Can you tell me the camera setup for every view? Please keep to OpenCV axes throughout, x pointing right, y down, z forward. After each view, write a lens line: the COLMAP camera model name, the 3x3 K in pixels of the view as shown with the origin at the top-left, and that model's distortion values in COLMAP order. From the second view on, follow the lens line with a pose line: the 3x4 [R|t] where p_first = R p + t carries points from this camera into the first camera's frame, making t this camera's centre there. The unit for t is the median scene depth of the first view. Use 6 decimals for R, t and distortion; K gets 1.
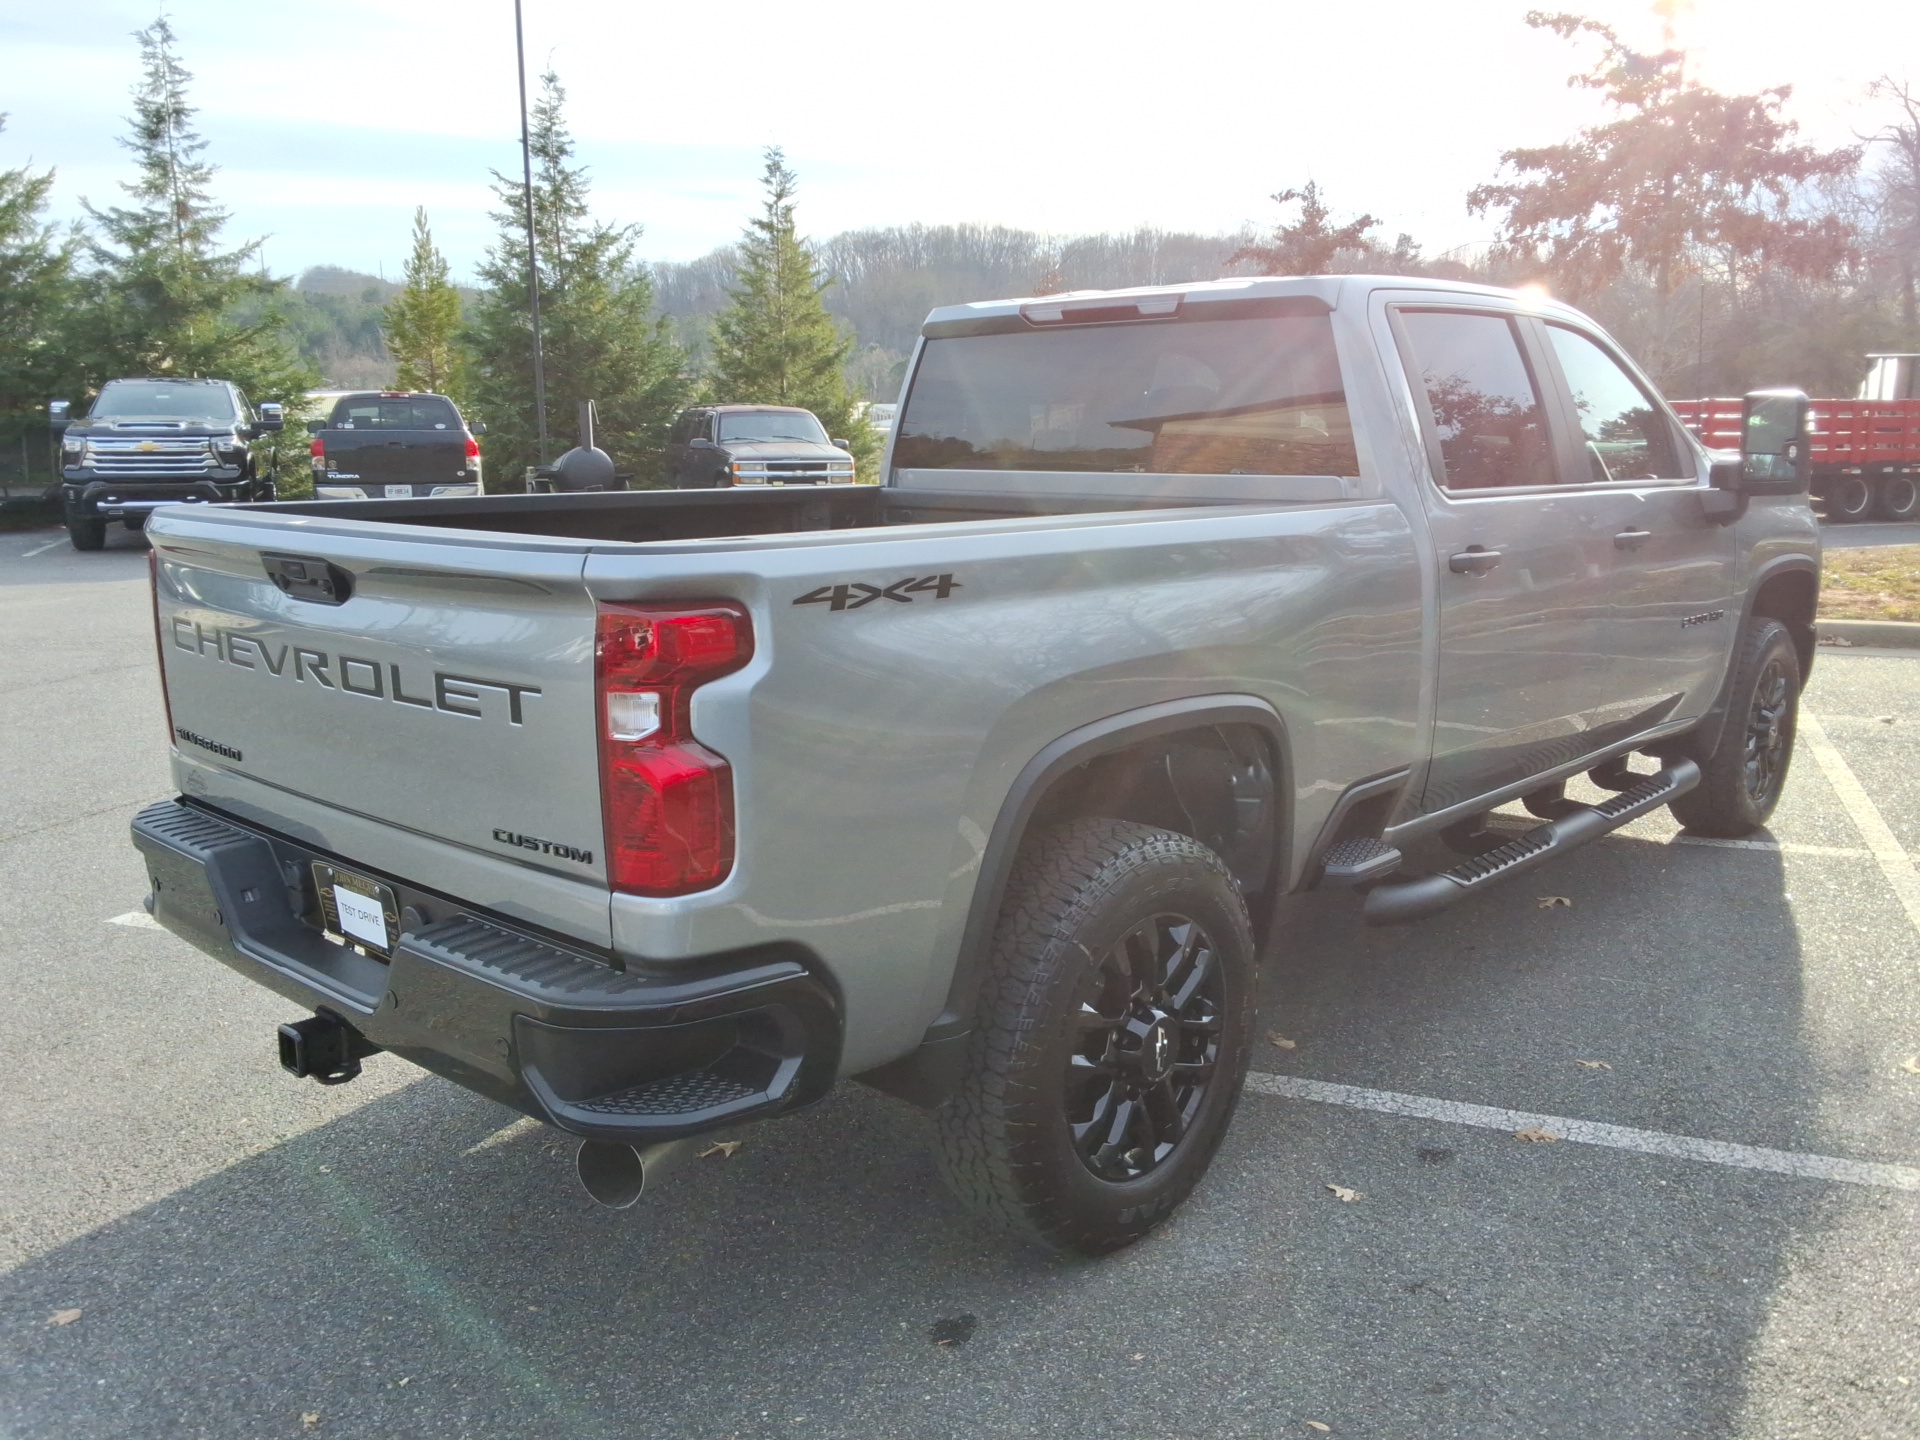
lens RADIAL K [[1545.7, 0, 974.3], [0, 1545.7, 702.2], [0, 0, 1]] dist [0.119995, -0.181361]
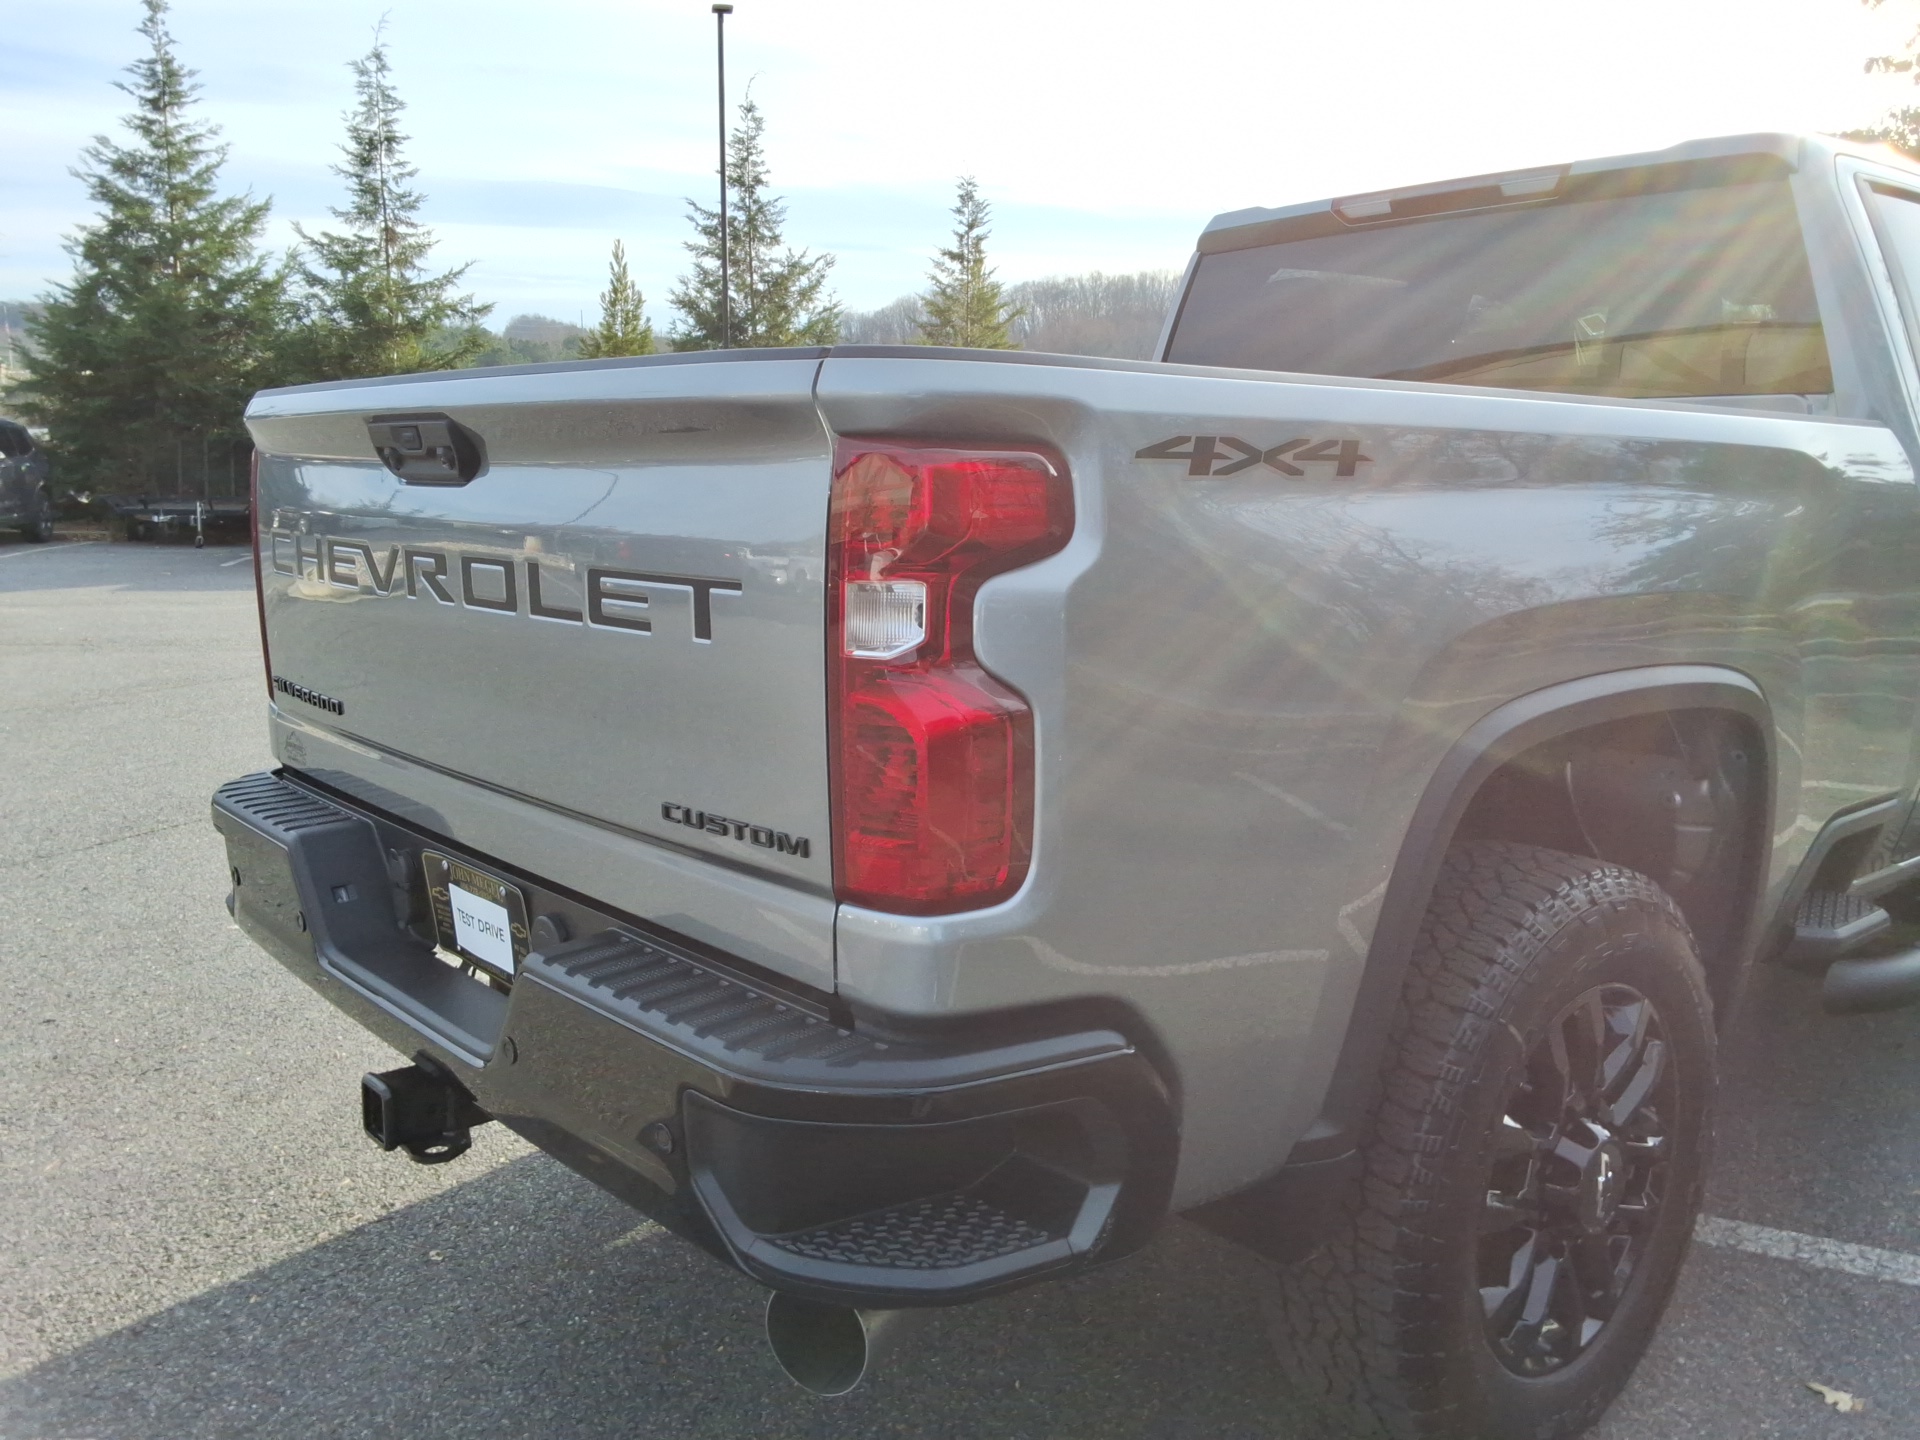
lens RADIAL K [[1544.8, 0, 969.8], [0, 1544.8, 708.9], [0, 0, 1]] dist [0.119304, -0.185328]
pose [[0.993684, 0.031470, -0.107708, -0.081541], [-0.034382, 0.999089, -0.025285, 0.040584], [0.106814, 0.028829, 0.993861, 0.268882]]
